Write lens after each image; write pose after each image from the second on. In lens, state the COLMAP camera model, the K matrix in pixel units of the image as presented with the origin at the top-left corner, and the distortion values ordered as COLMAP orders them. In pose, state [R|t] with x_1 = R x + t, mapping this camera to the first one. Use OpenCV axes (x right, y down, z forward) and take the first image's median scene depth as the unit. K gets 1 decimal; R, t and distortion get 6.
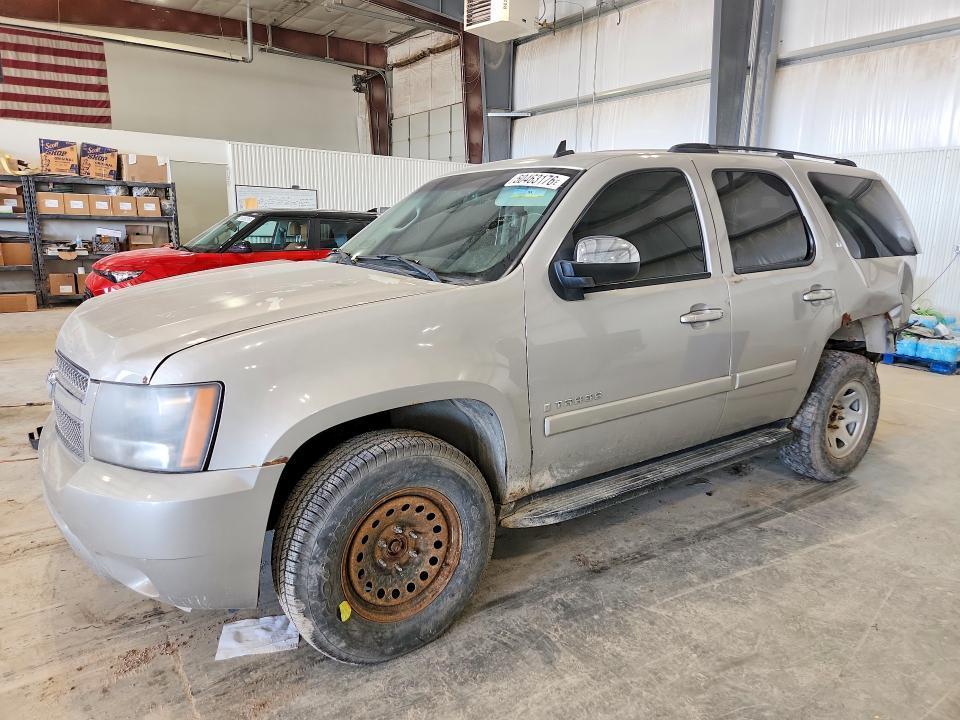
lens RADIAL K [[649.3, 0, 479.4], [0, 649.3, 353.9], [0, 0, 1]] dist [0.006694, -0.001813]
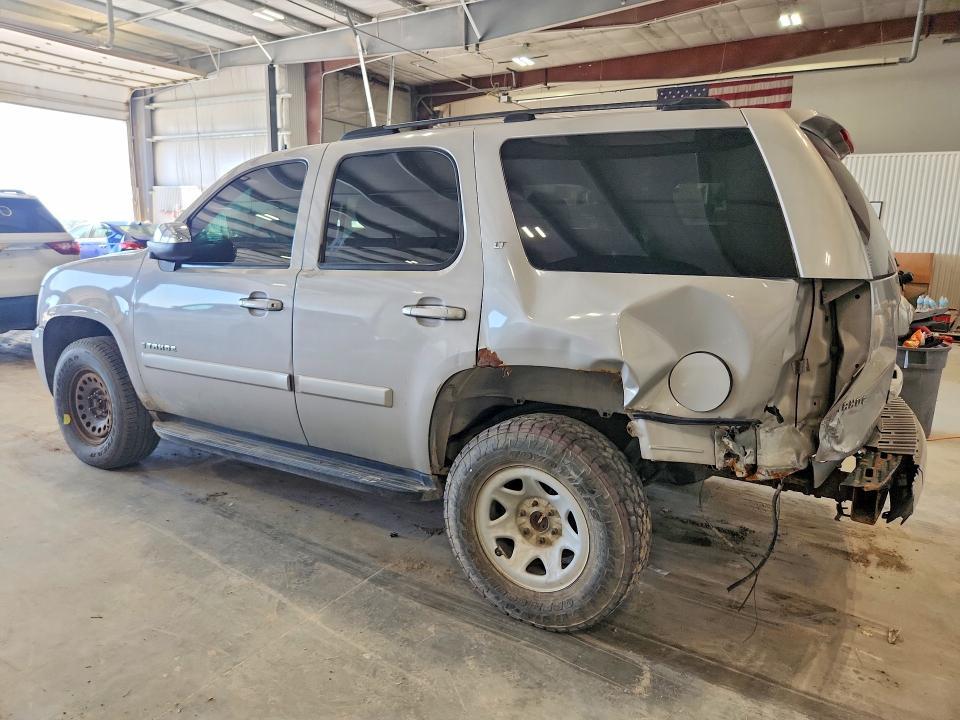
lens RADIAL K [[649.3, 0, 477.6], [0, 649.3, 360.2], [0, 0, 1]] dist [0.006694, -0.001813]
pose [[0.408014, 0.167100, -0.897553, 1.153035], [-0.197123, 0.976043, 0.092104, -0.109745], [0.891441, 0.139348, 0.431179, 0.721538]]
